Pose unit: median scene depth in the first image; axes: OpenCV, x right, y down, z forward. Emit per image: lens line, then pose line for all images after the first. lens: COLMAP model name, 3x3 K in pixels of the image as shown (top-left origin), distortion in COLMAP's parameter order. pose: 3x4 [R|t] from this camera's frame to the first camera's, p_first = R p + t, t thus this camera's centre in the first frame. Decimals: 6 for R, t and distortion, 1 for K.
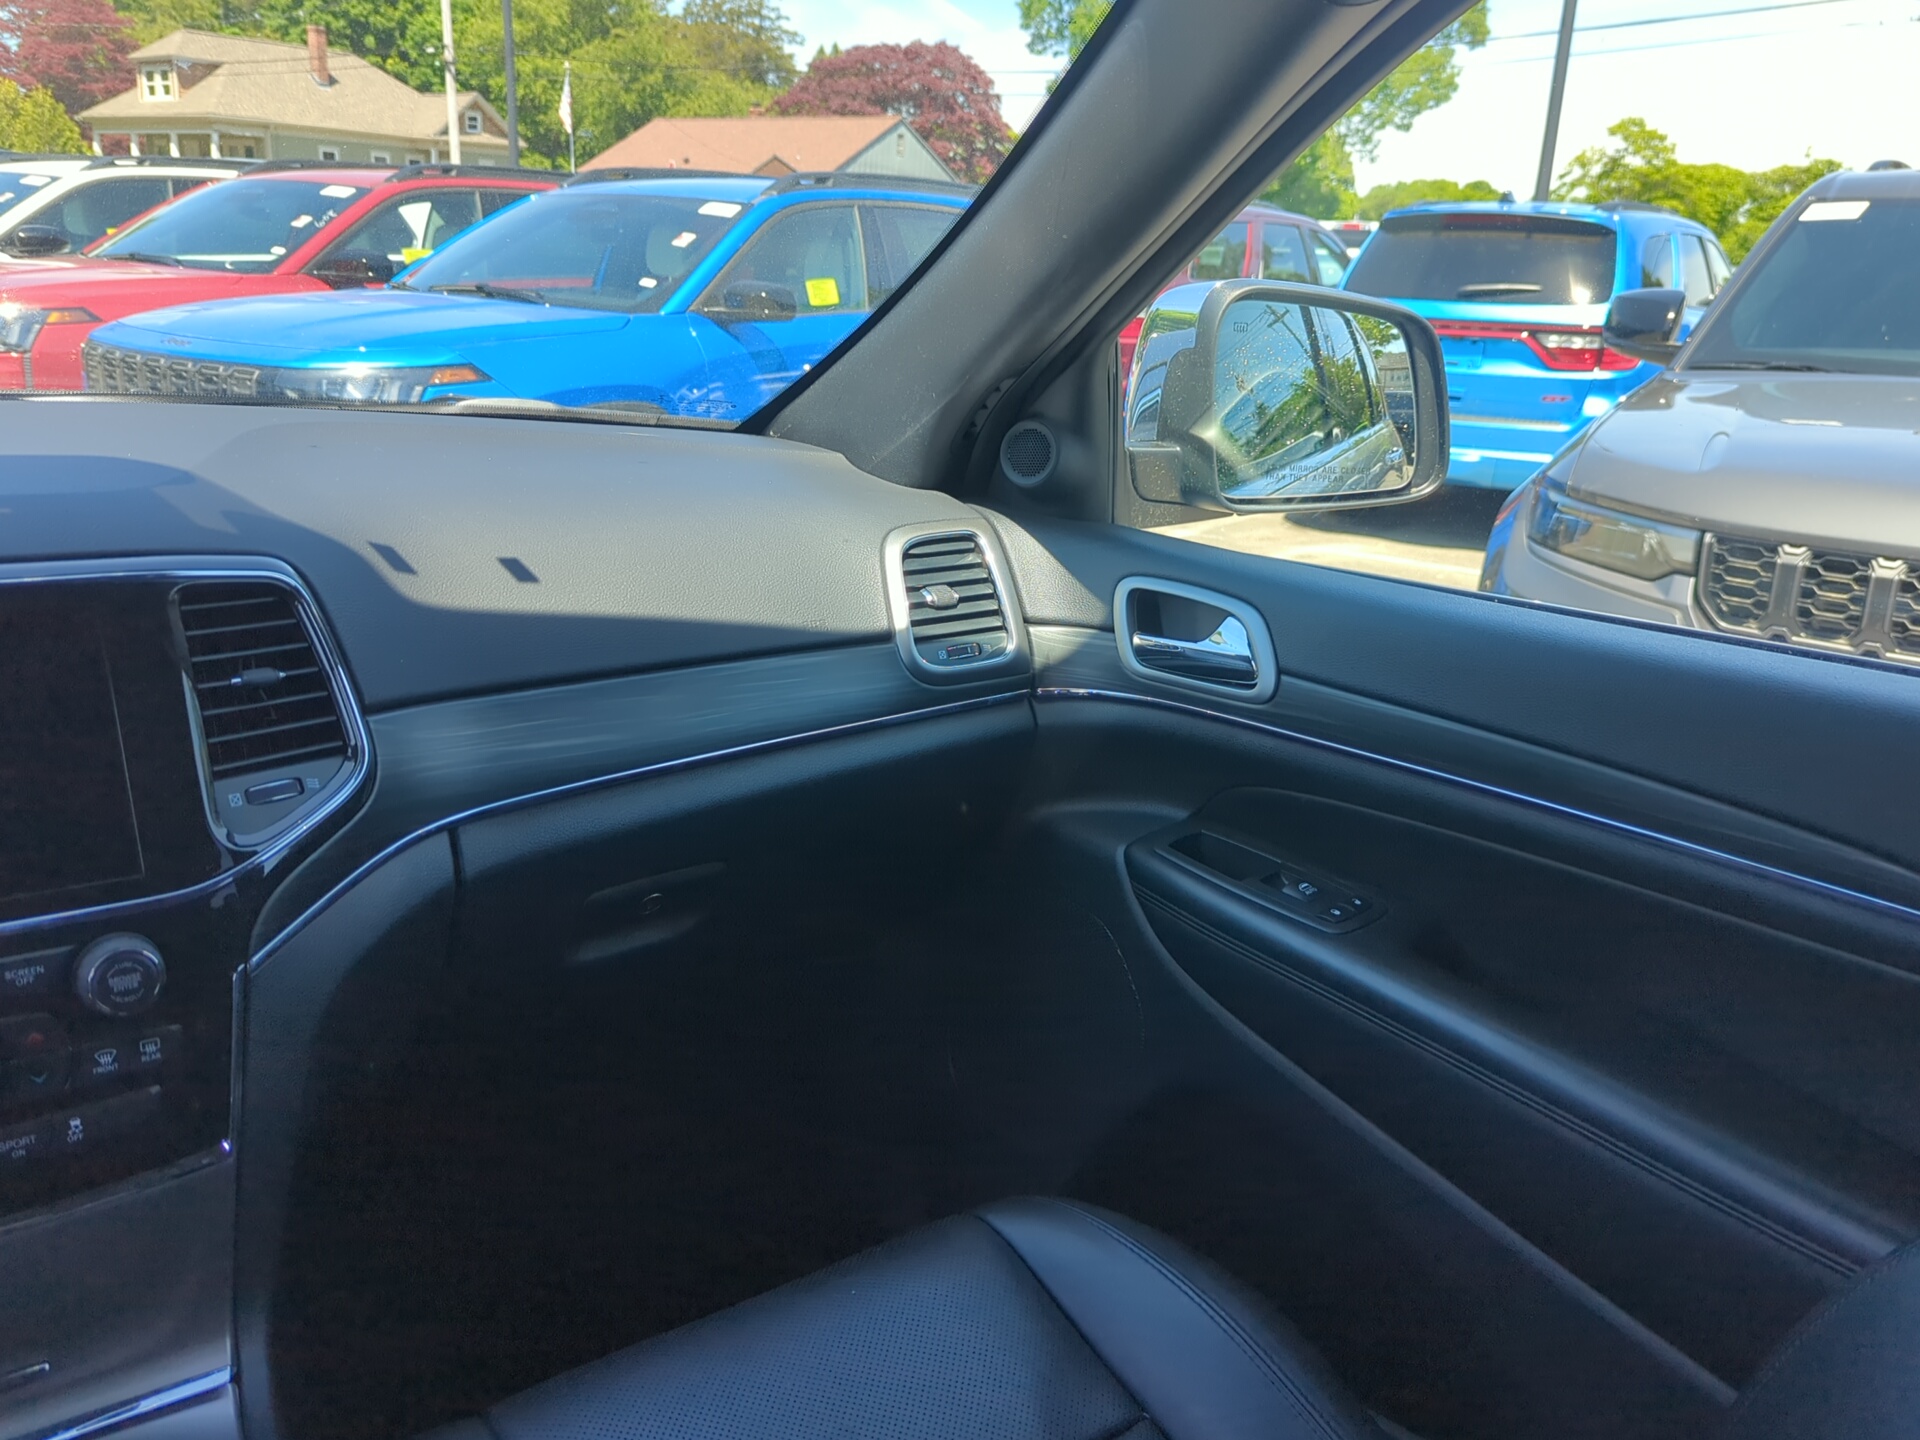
lens RADIAL K [[1558.8, 0, 979.8], [0, 1558.8, 688.3], [0, 0, 1]] dist [0.056106, -0.061673]
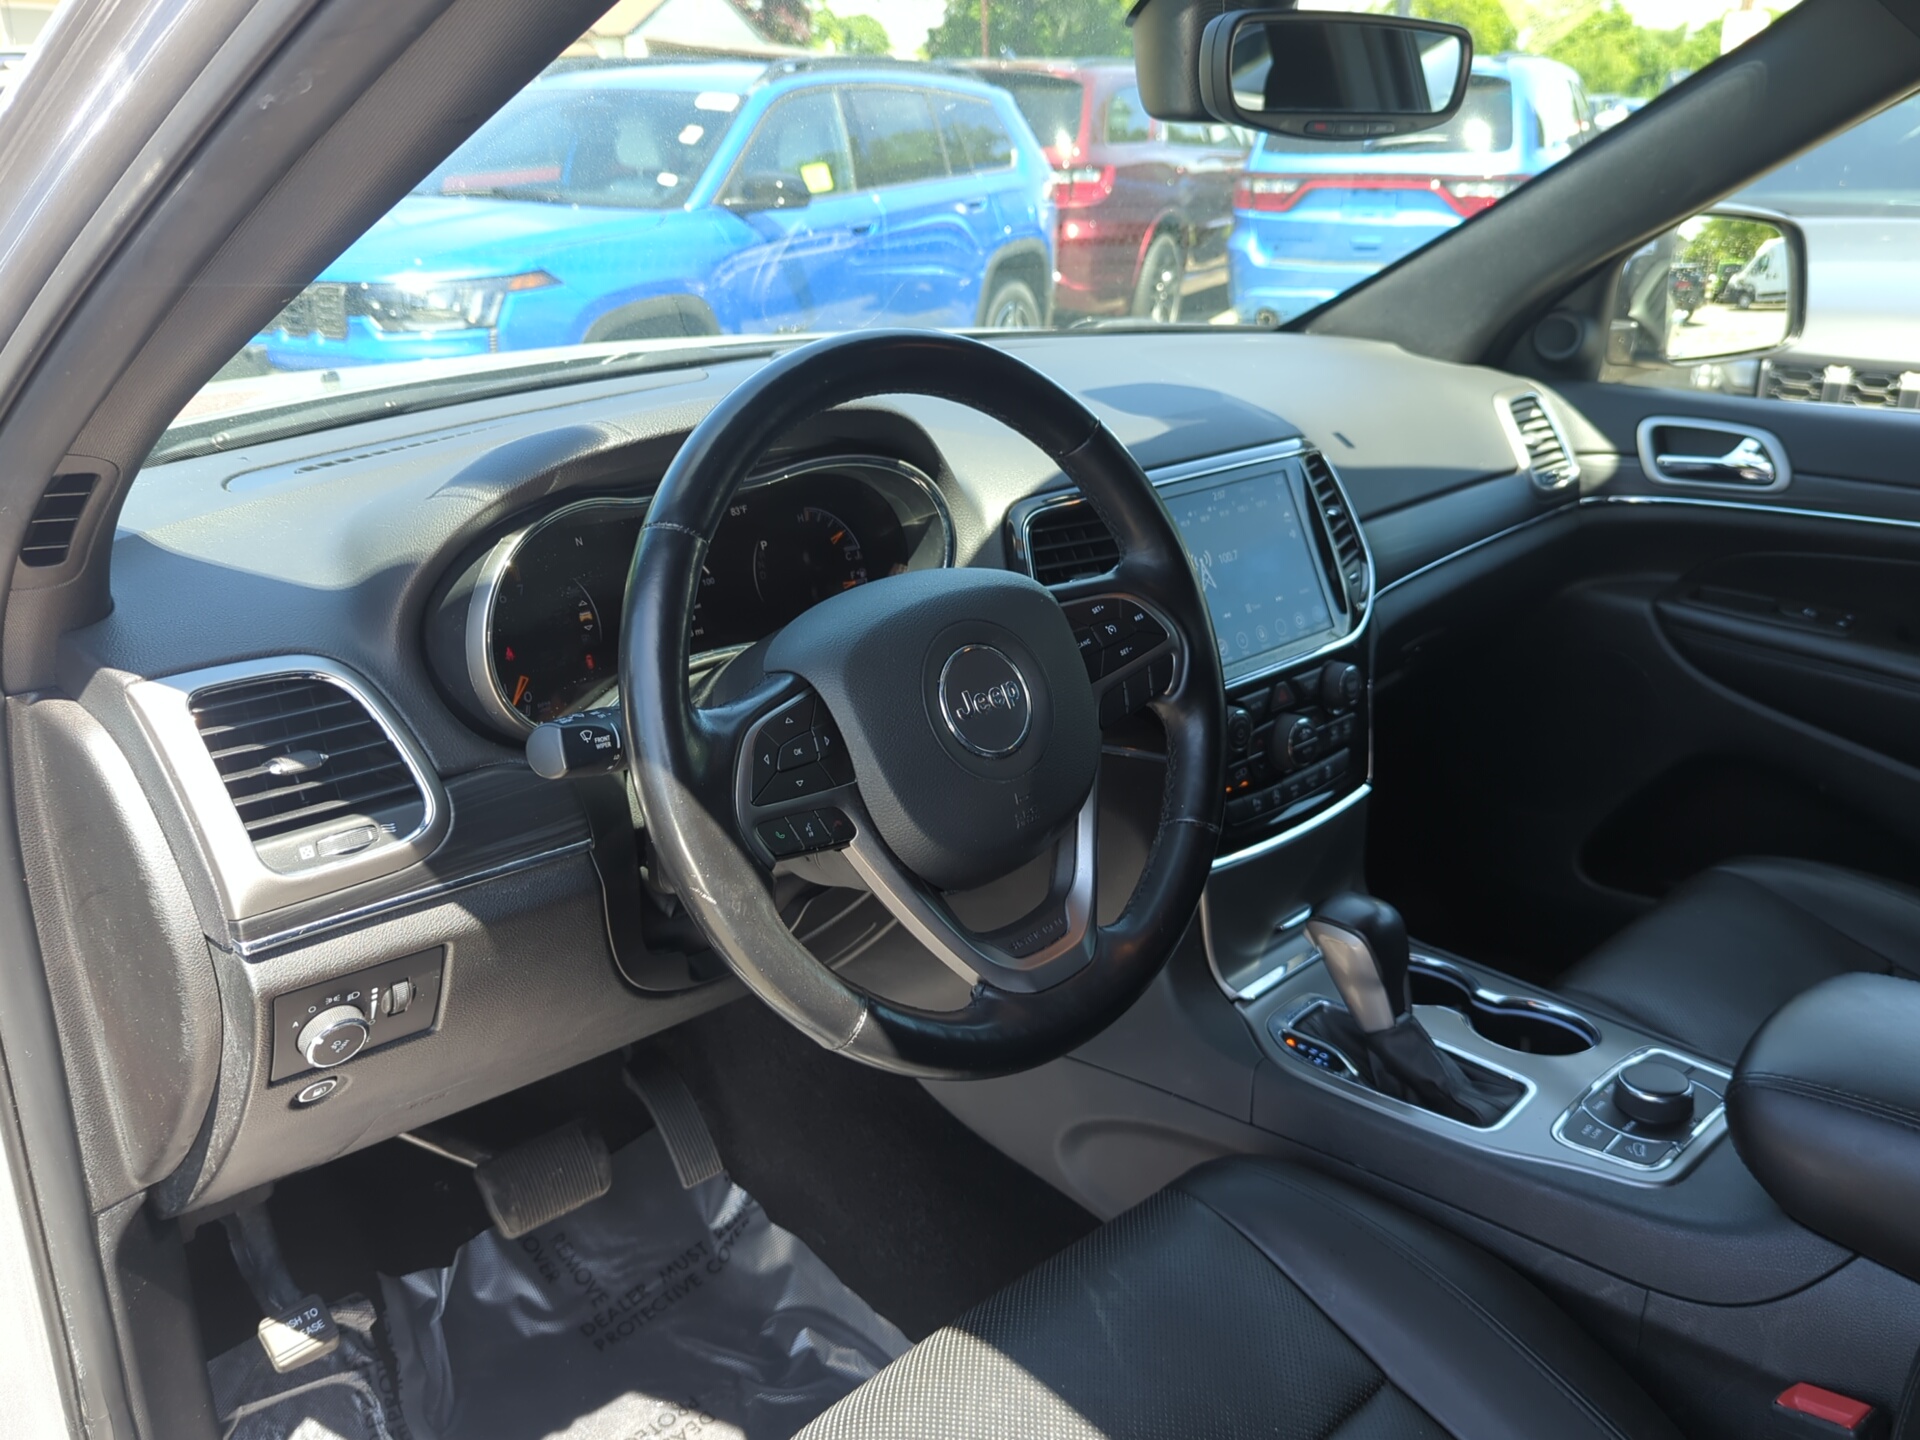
lens RADIAL K [[1558.8, 0, 982.3], [0, 1558.8, 703.6], [0, 0, 1]] dist [0.056106, -0.061673]
pose [[0.990712, -0.084024, 0.106907, -0.023784], [0.073606, 0.992468, 0.097926, 0.000129], [-0.114330, -0.089147, 0.989435, -0.014062]]
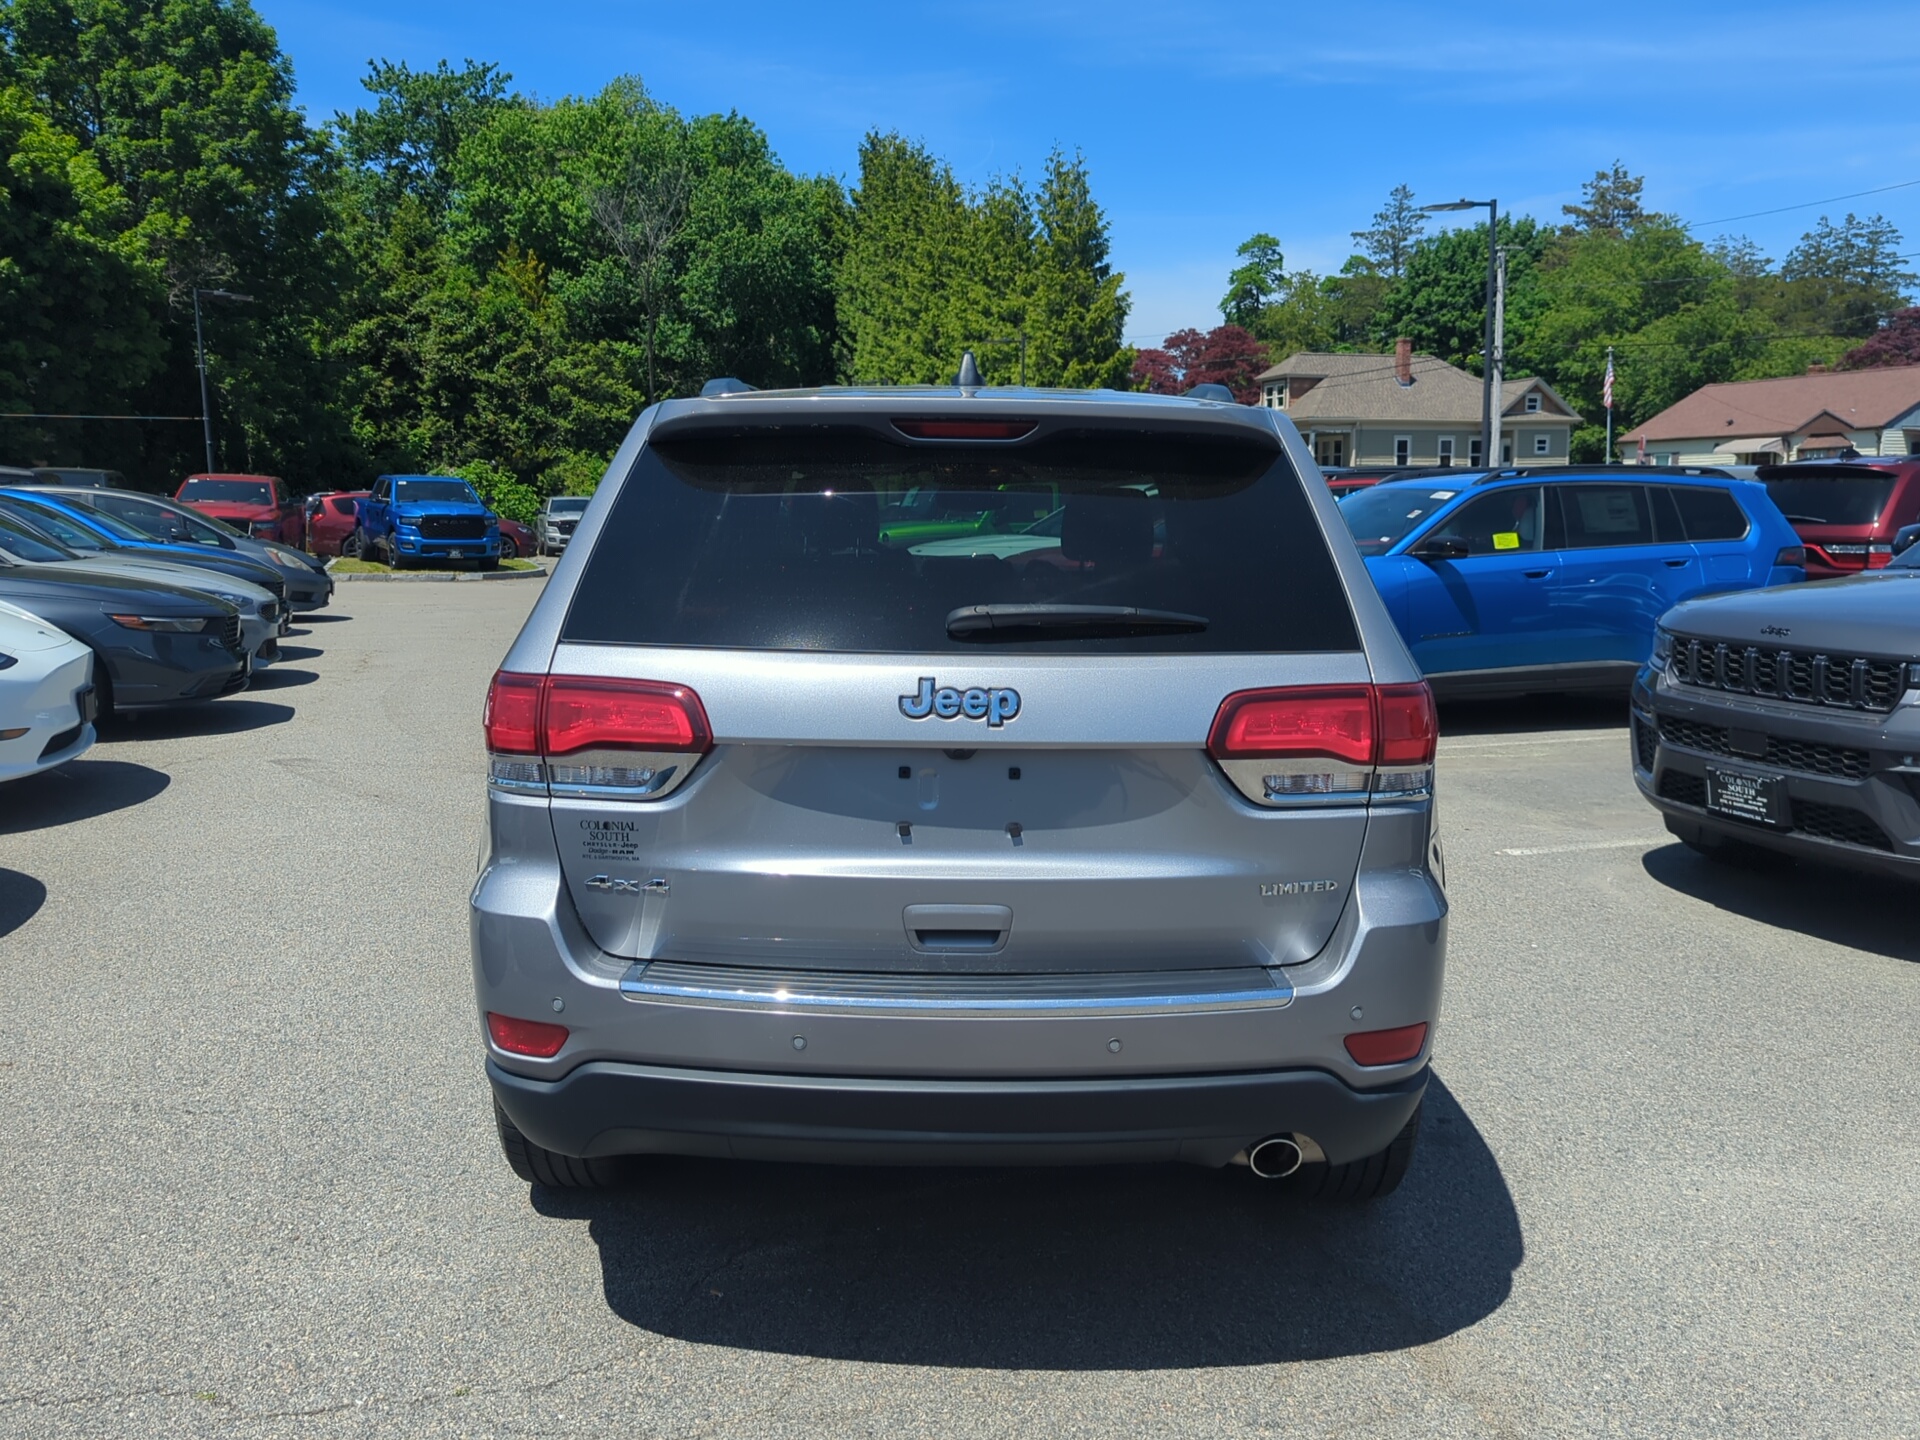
lens RADIAL K [[1558.8, 0, 968.1], [0, 1558.8, 673.7], [0, 0, 1]] dist [0.056106, -0.061673]
pose [[0.788327, 0.023373, -0.614812, 0.080909], [-0.128421, 0.983519, -0.127275, 0.027642], [0.601704, 0.179289, 0.778336, -0.099154]]
